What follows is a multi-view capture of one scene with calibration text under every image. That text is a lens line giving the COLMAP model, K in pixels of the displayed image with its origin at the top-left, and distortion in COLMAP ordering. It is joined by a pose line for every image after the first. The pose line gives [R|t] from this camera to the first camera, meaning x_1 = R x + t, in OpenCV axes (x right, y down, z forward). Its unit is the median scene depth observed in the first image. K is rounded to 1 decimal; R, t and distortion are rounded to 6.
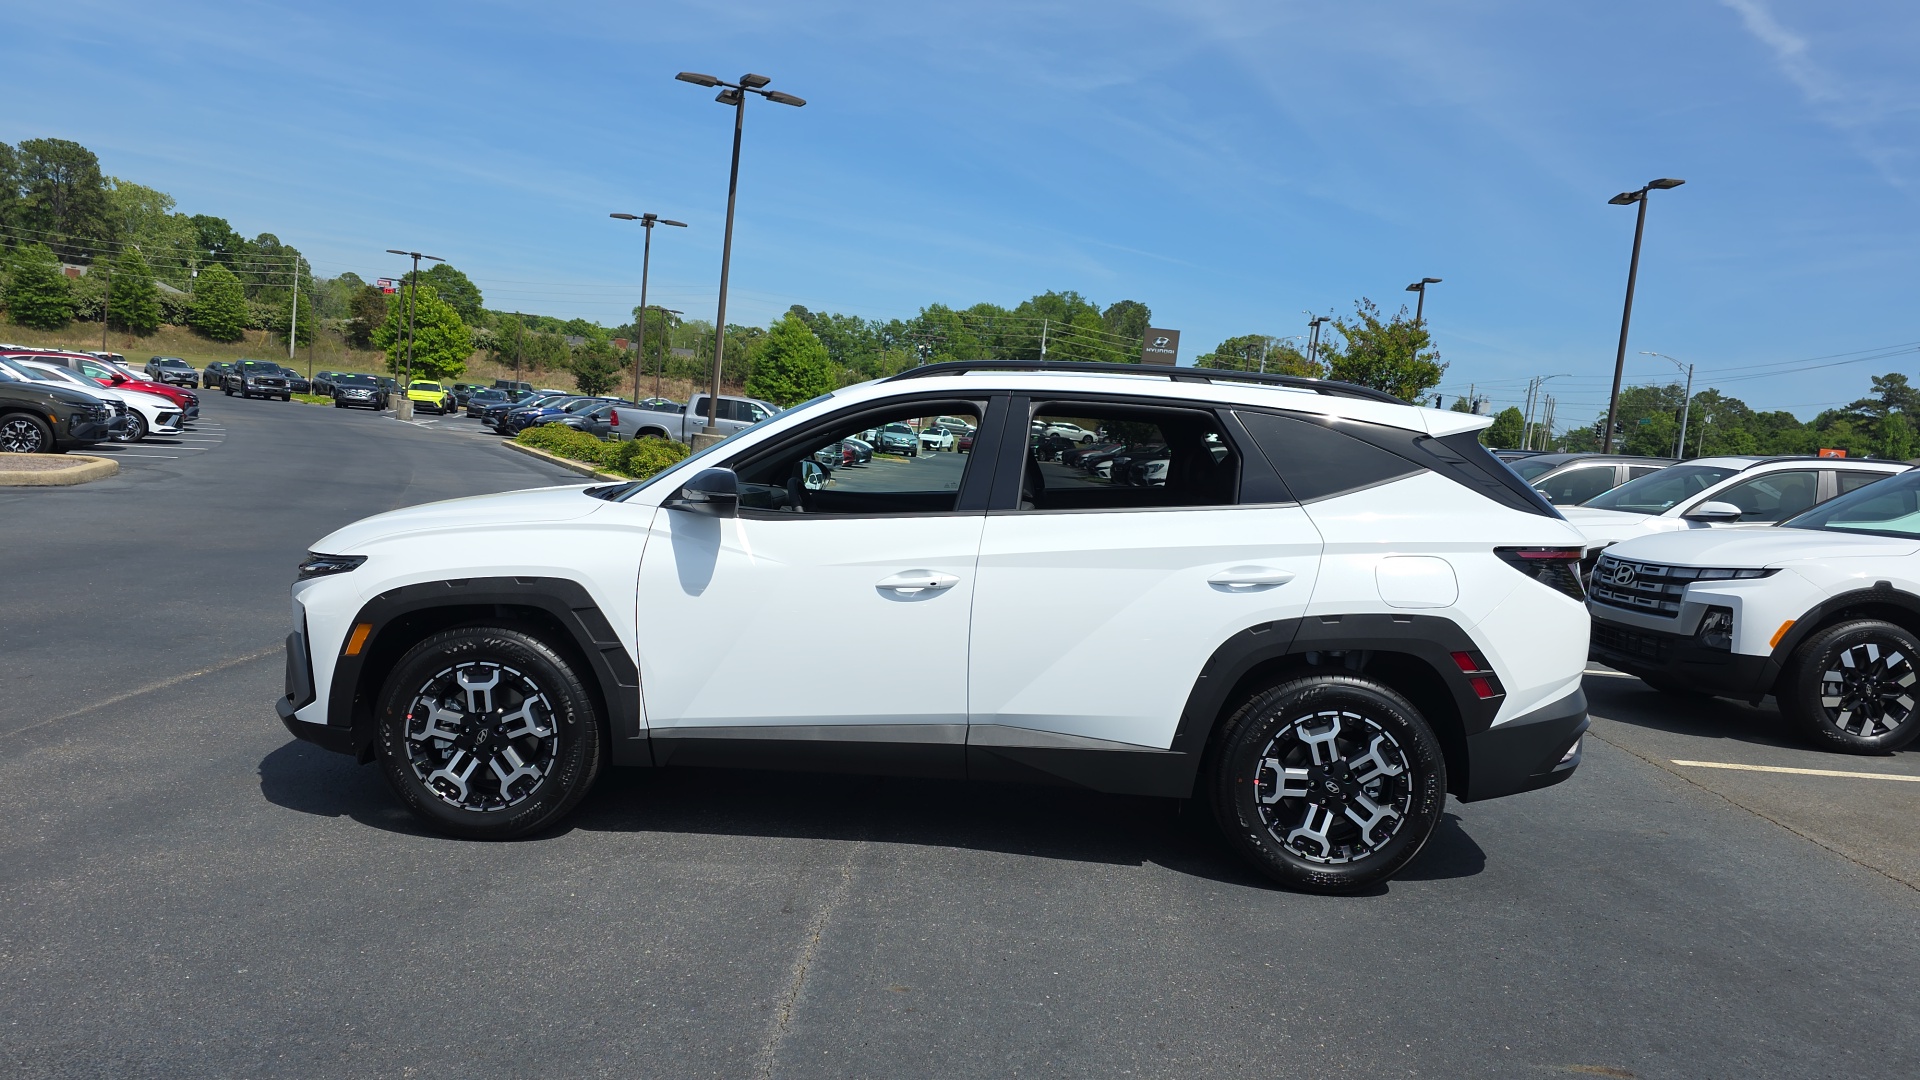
lens RADIAL K [[1308.2, 0, 950.8], [0, 1308.2, 548.5], [0, 0, 1]] dist [0.047840, -0.035031]
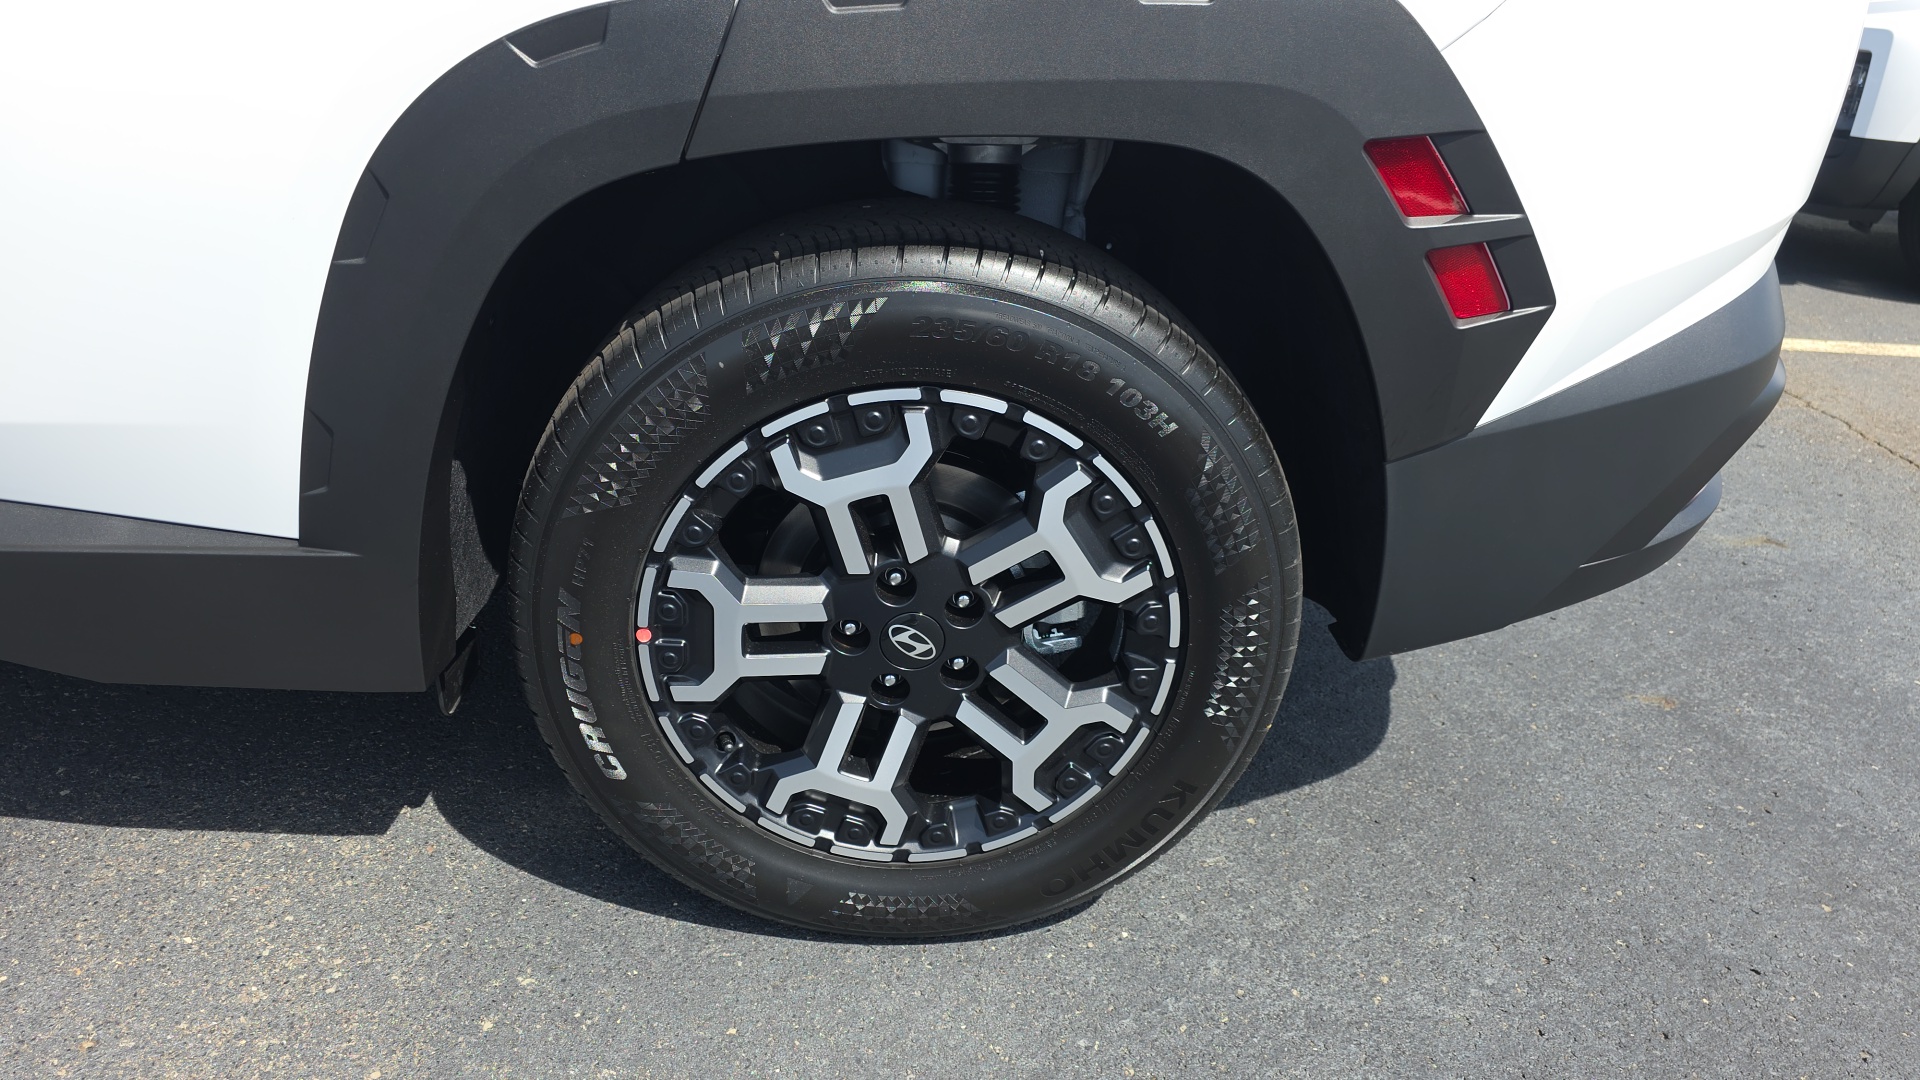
lens RADIAL K [[1308.2, 0, 950.8], [0, 1308.2, 548.5], [0, 0, 1]] dist [0.047840, -0.035031]
pose [[0.996908, -0.037542, 0.069033, 0.279894], [0.009375, 0.929046, 0.369847, 0.056992], [-0.078020, -0.368056, 0.926525, 0.742446]]
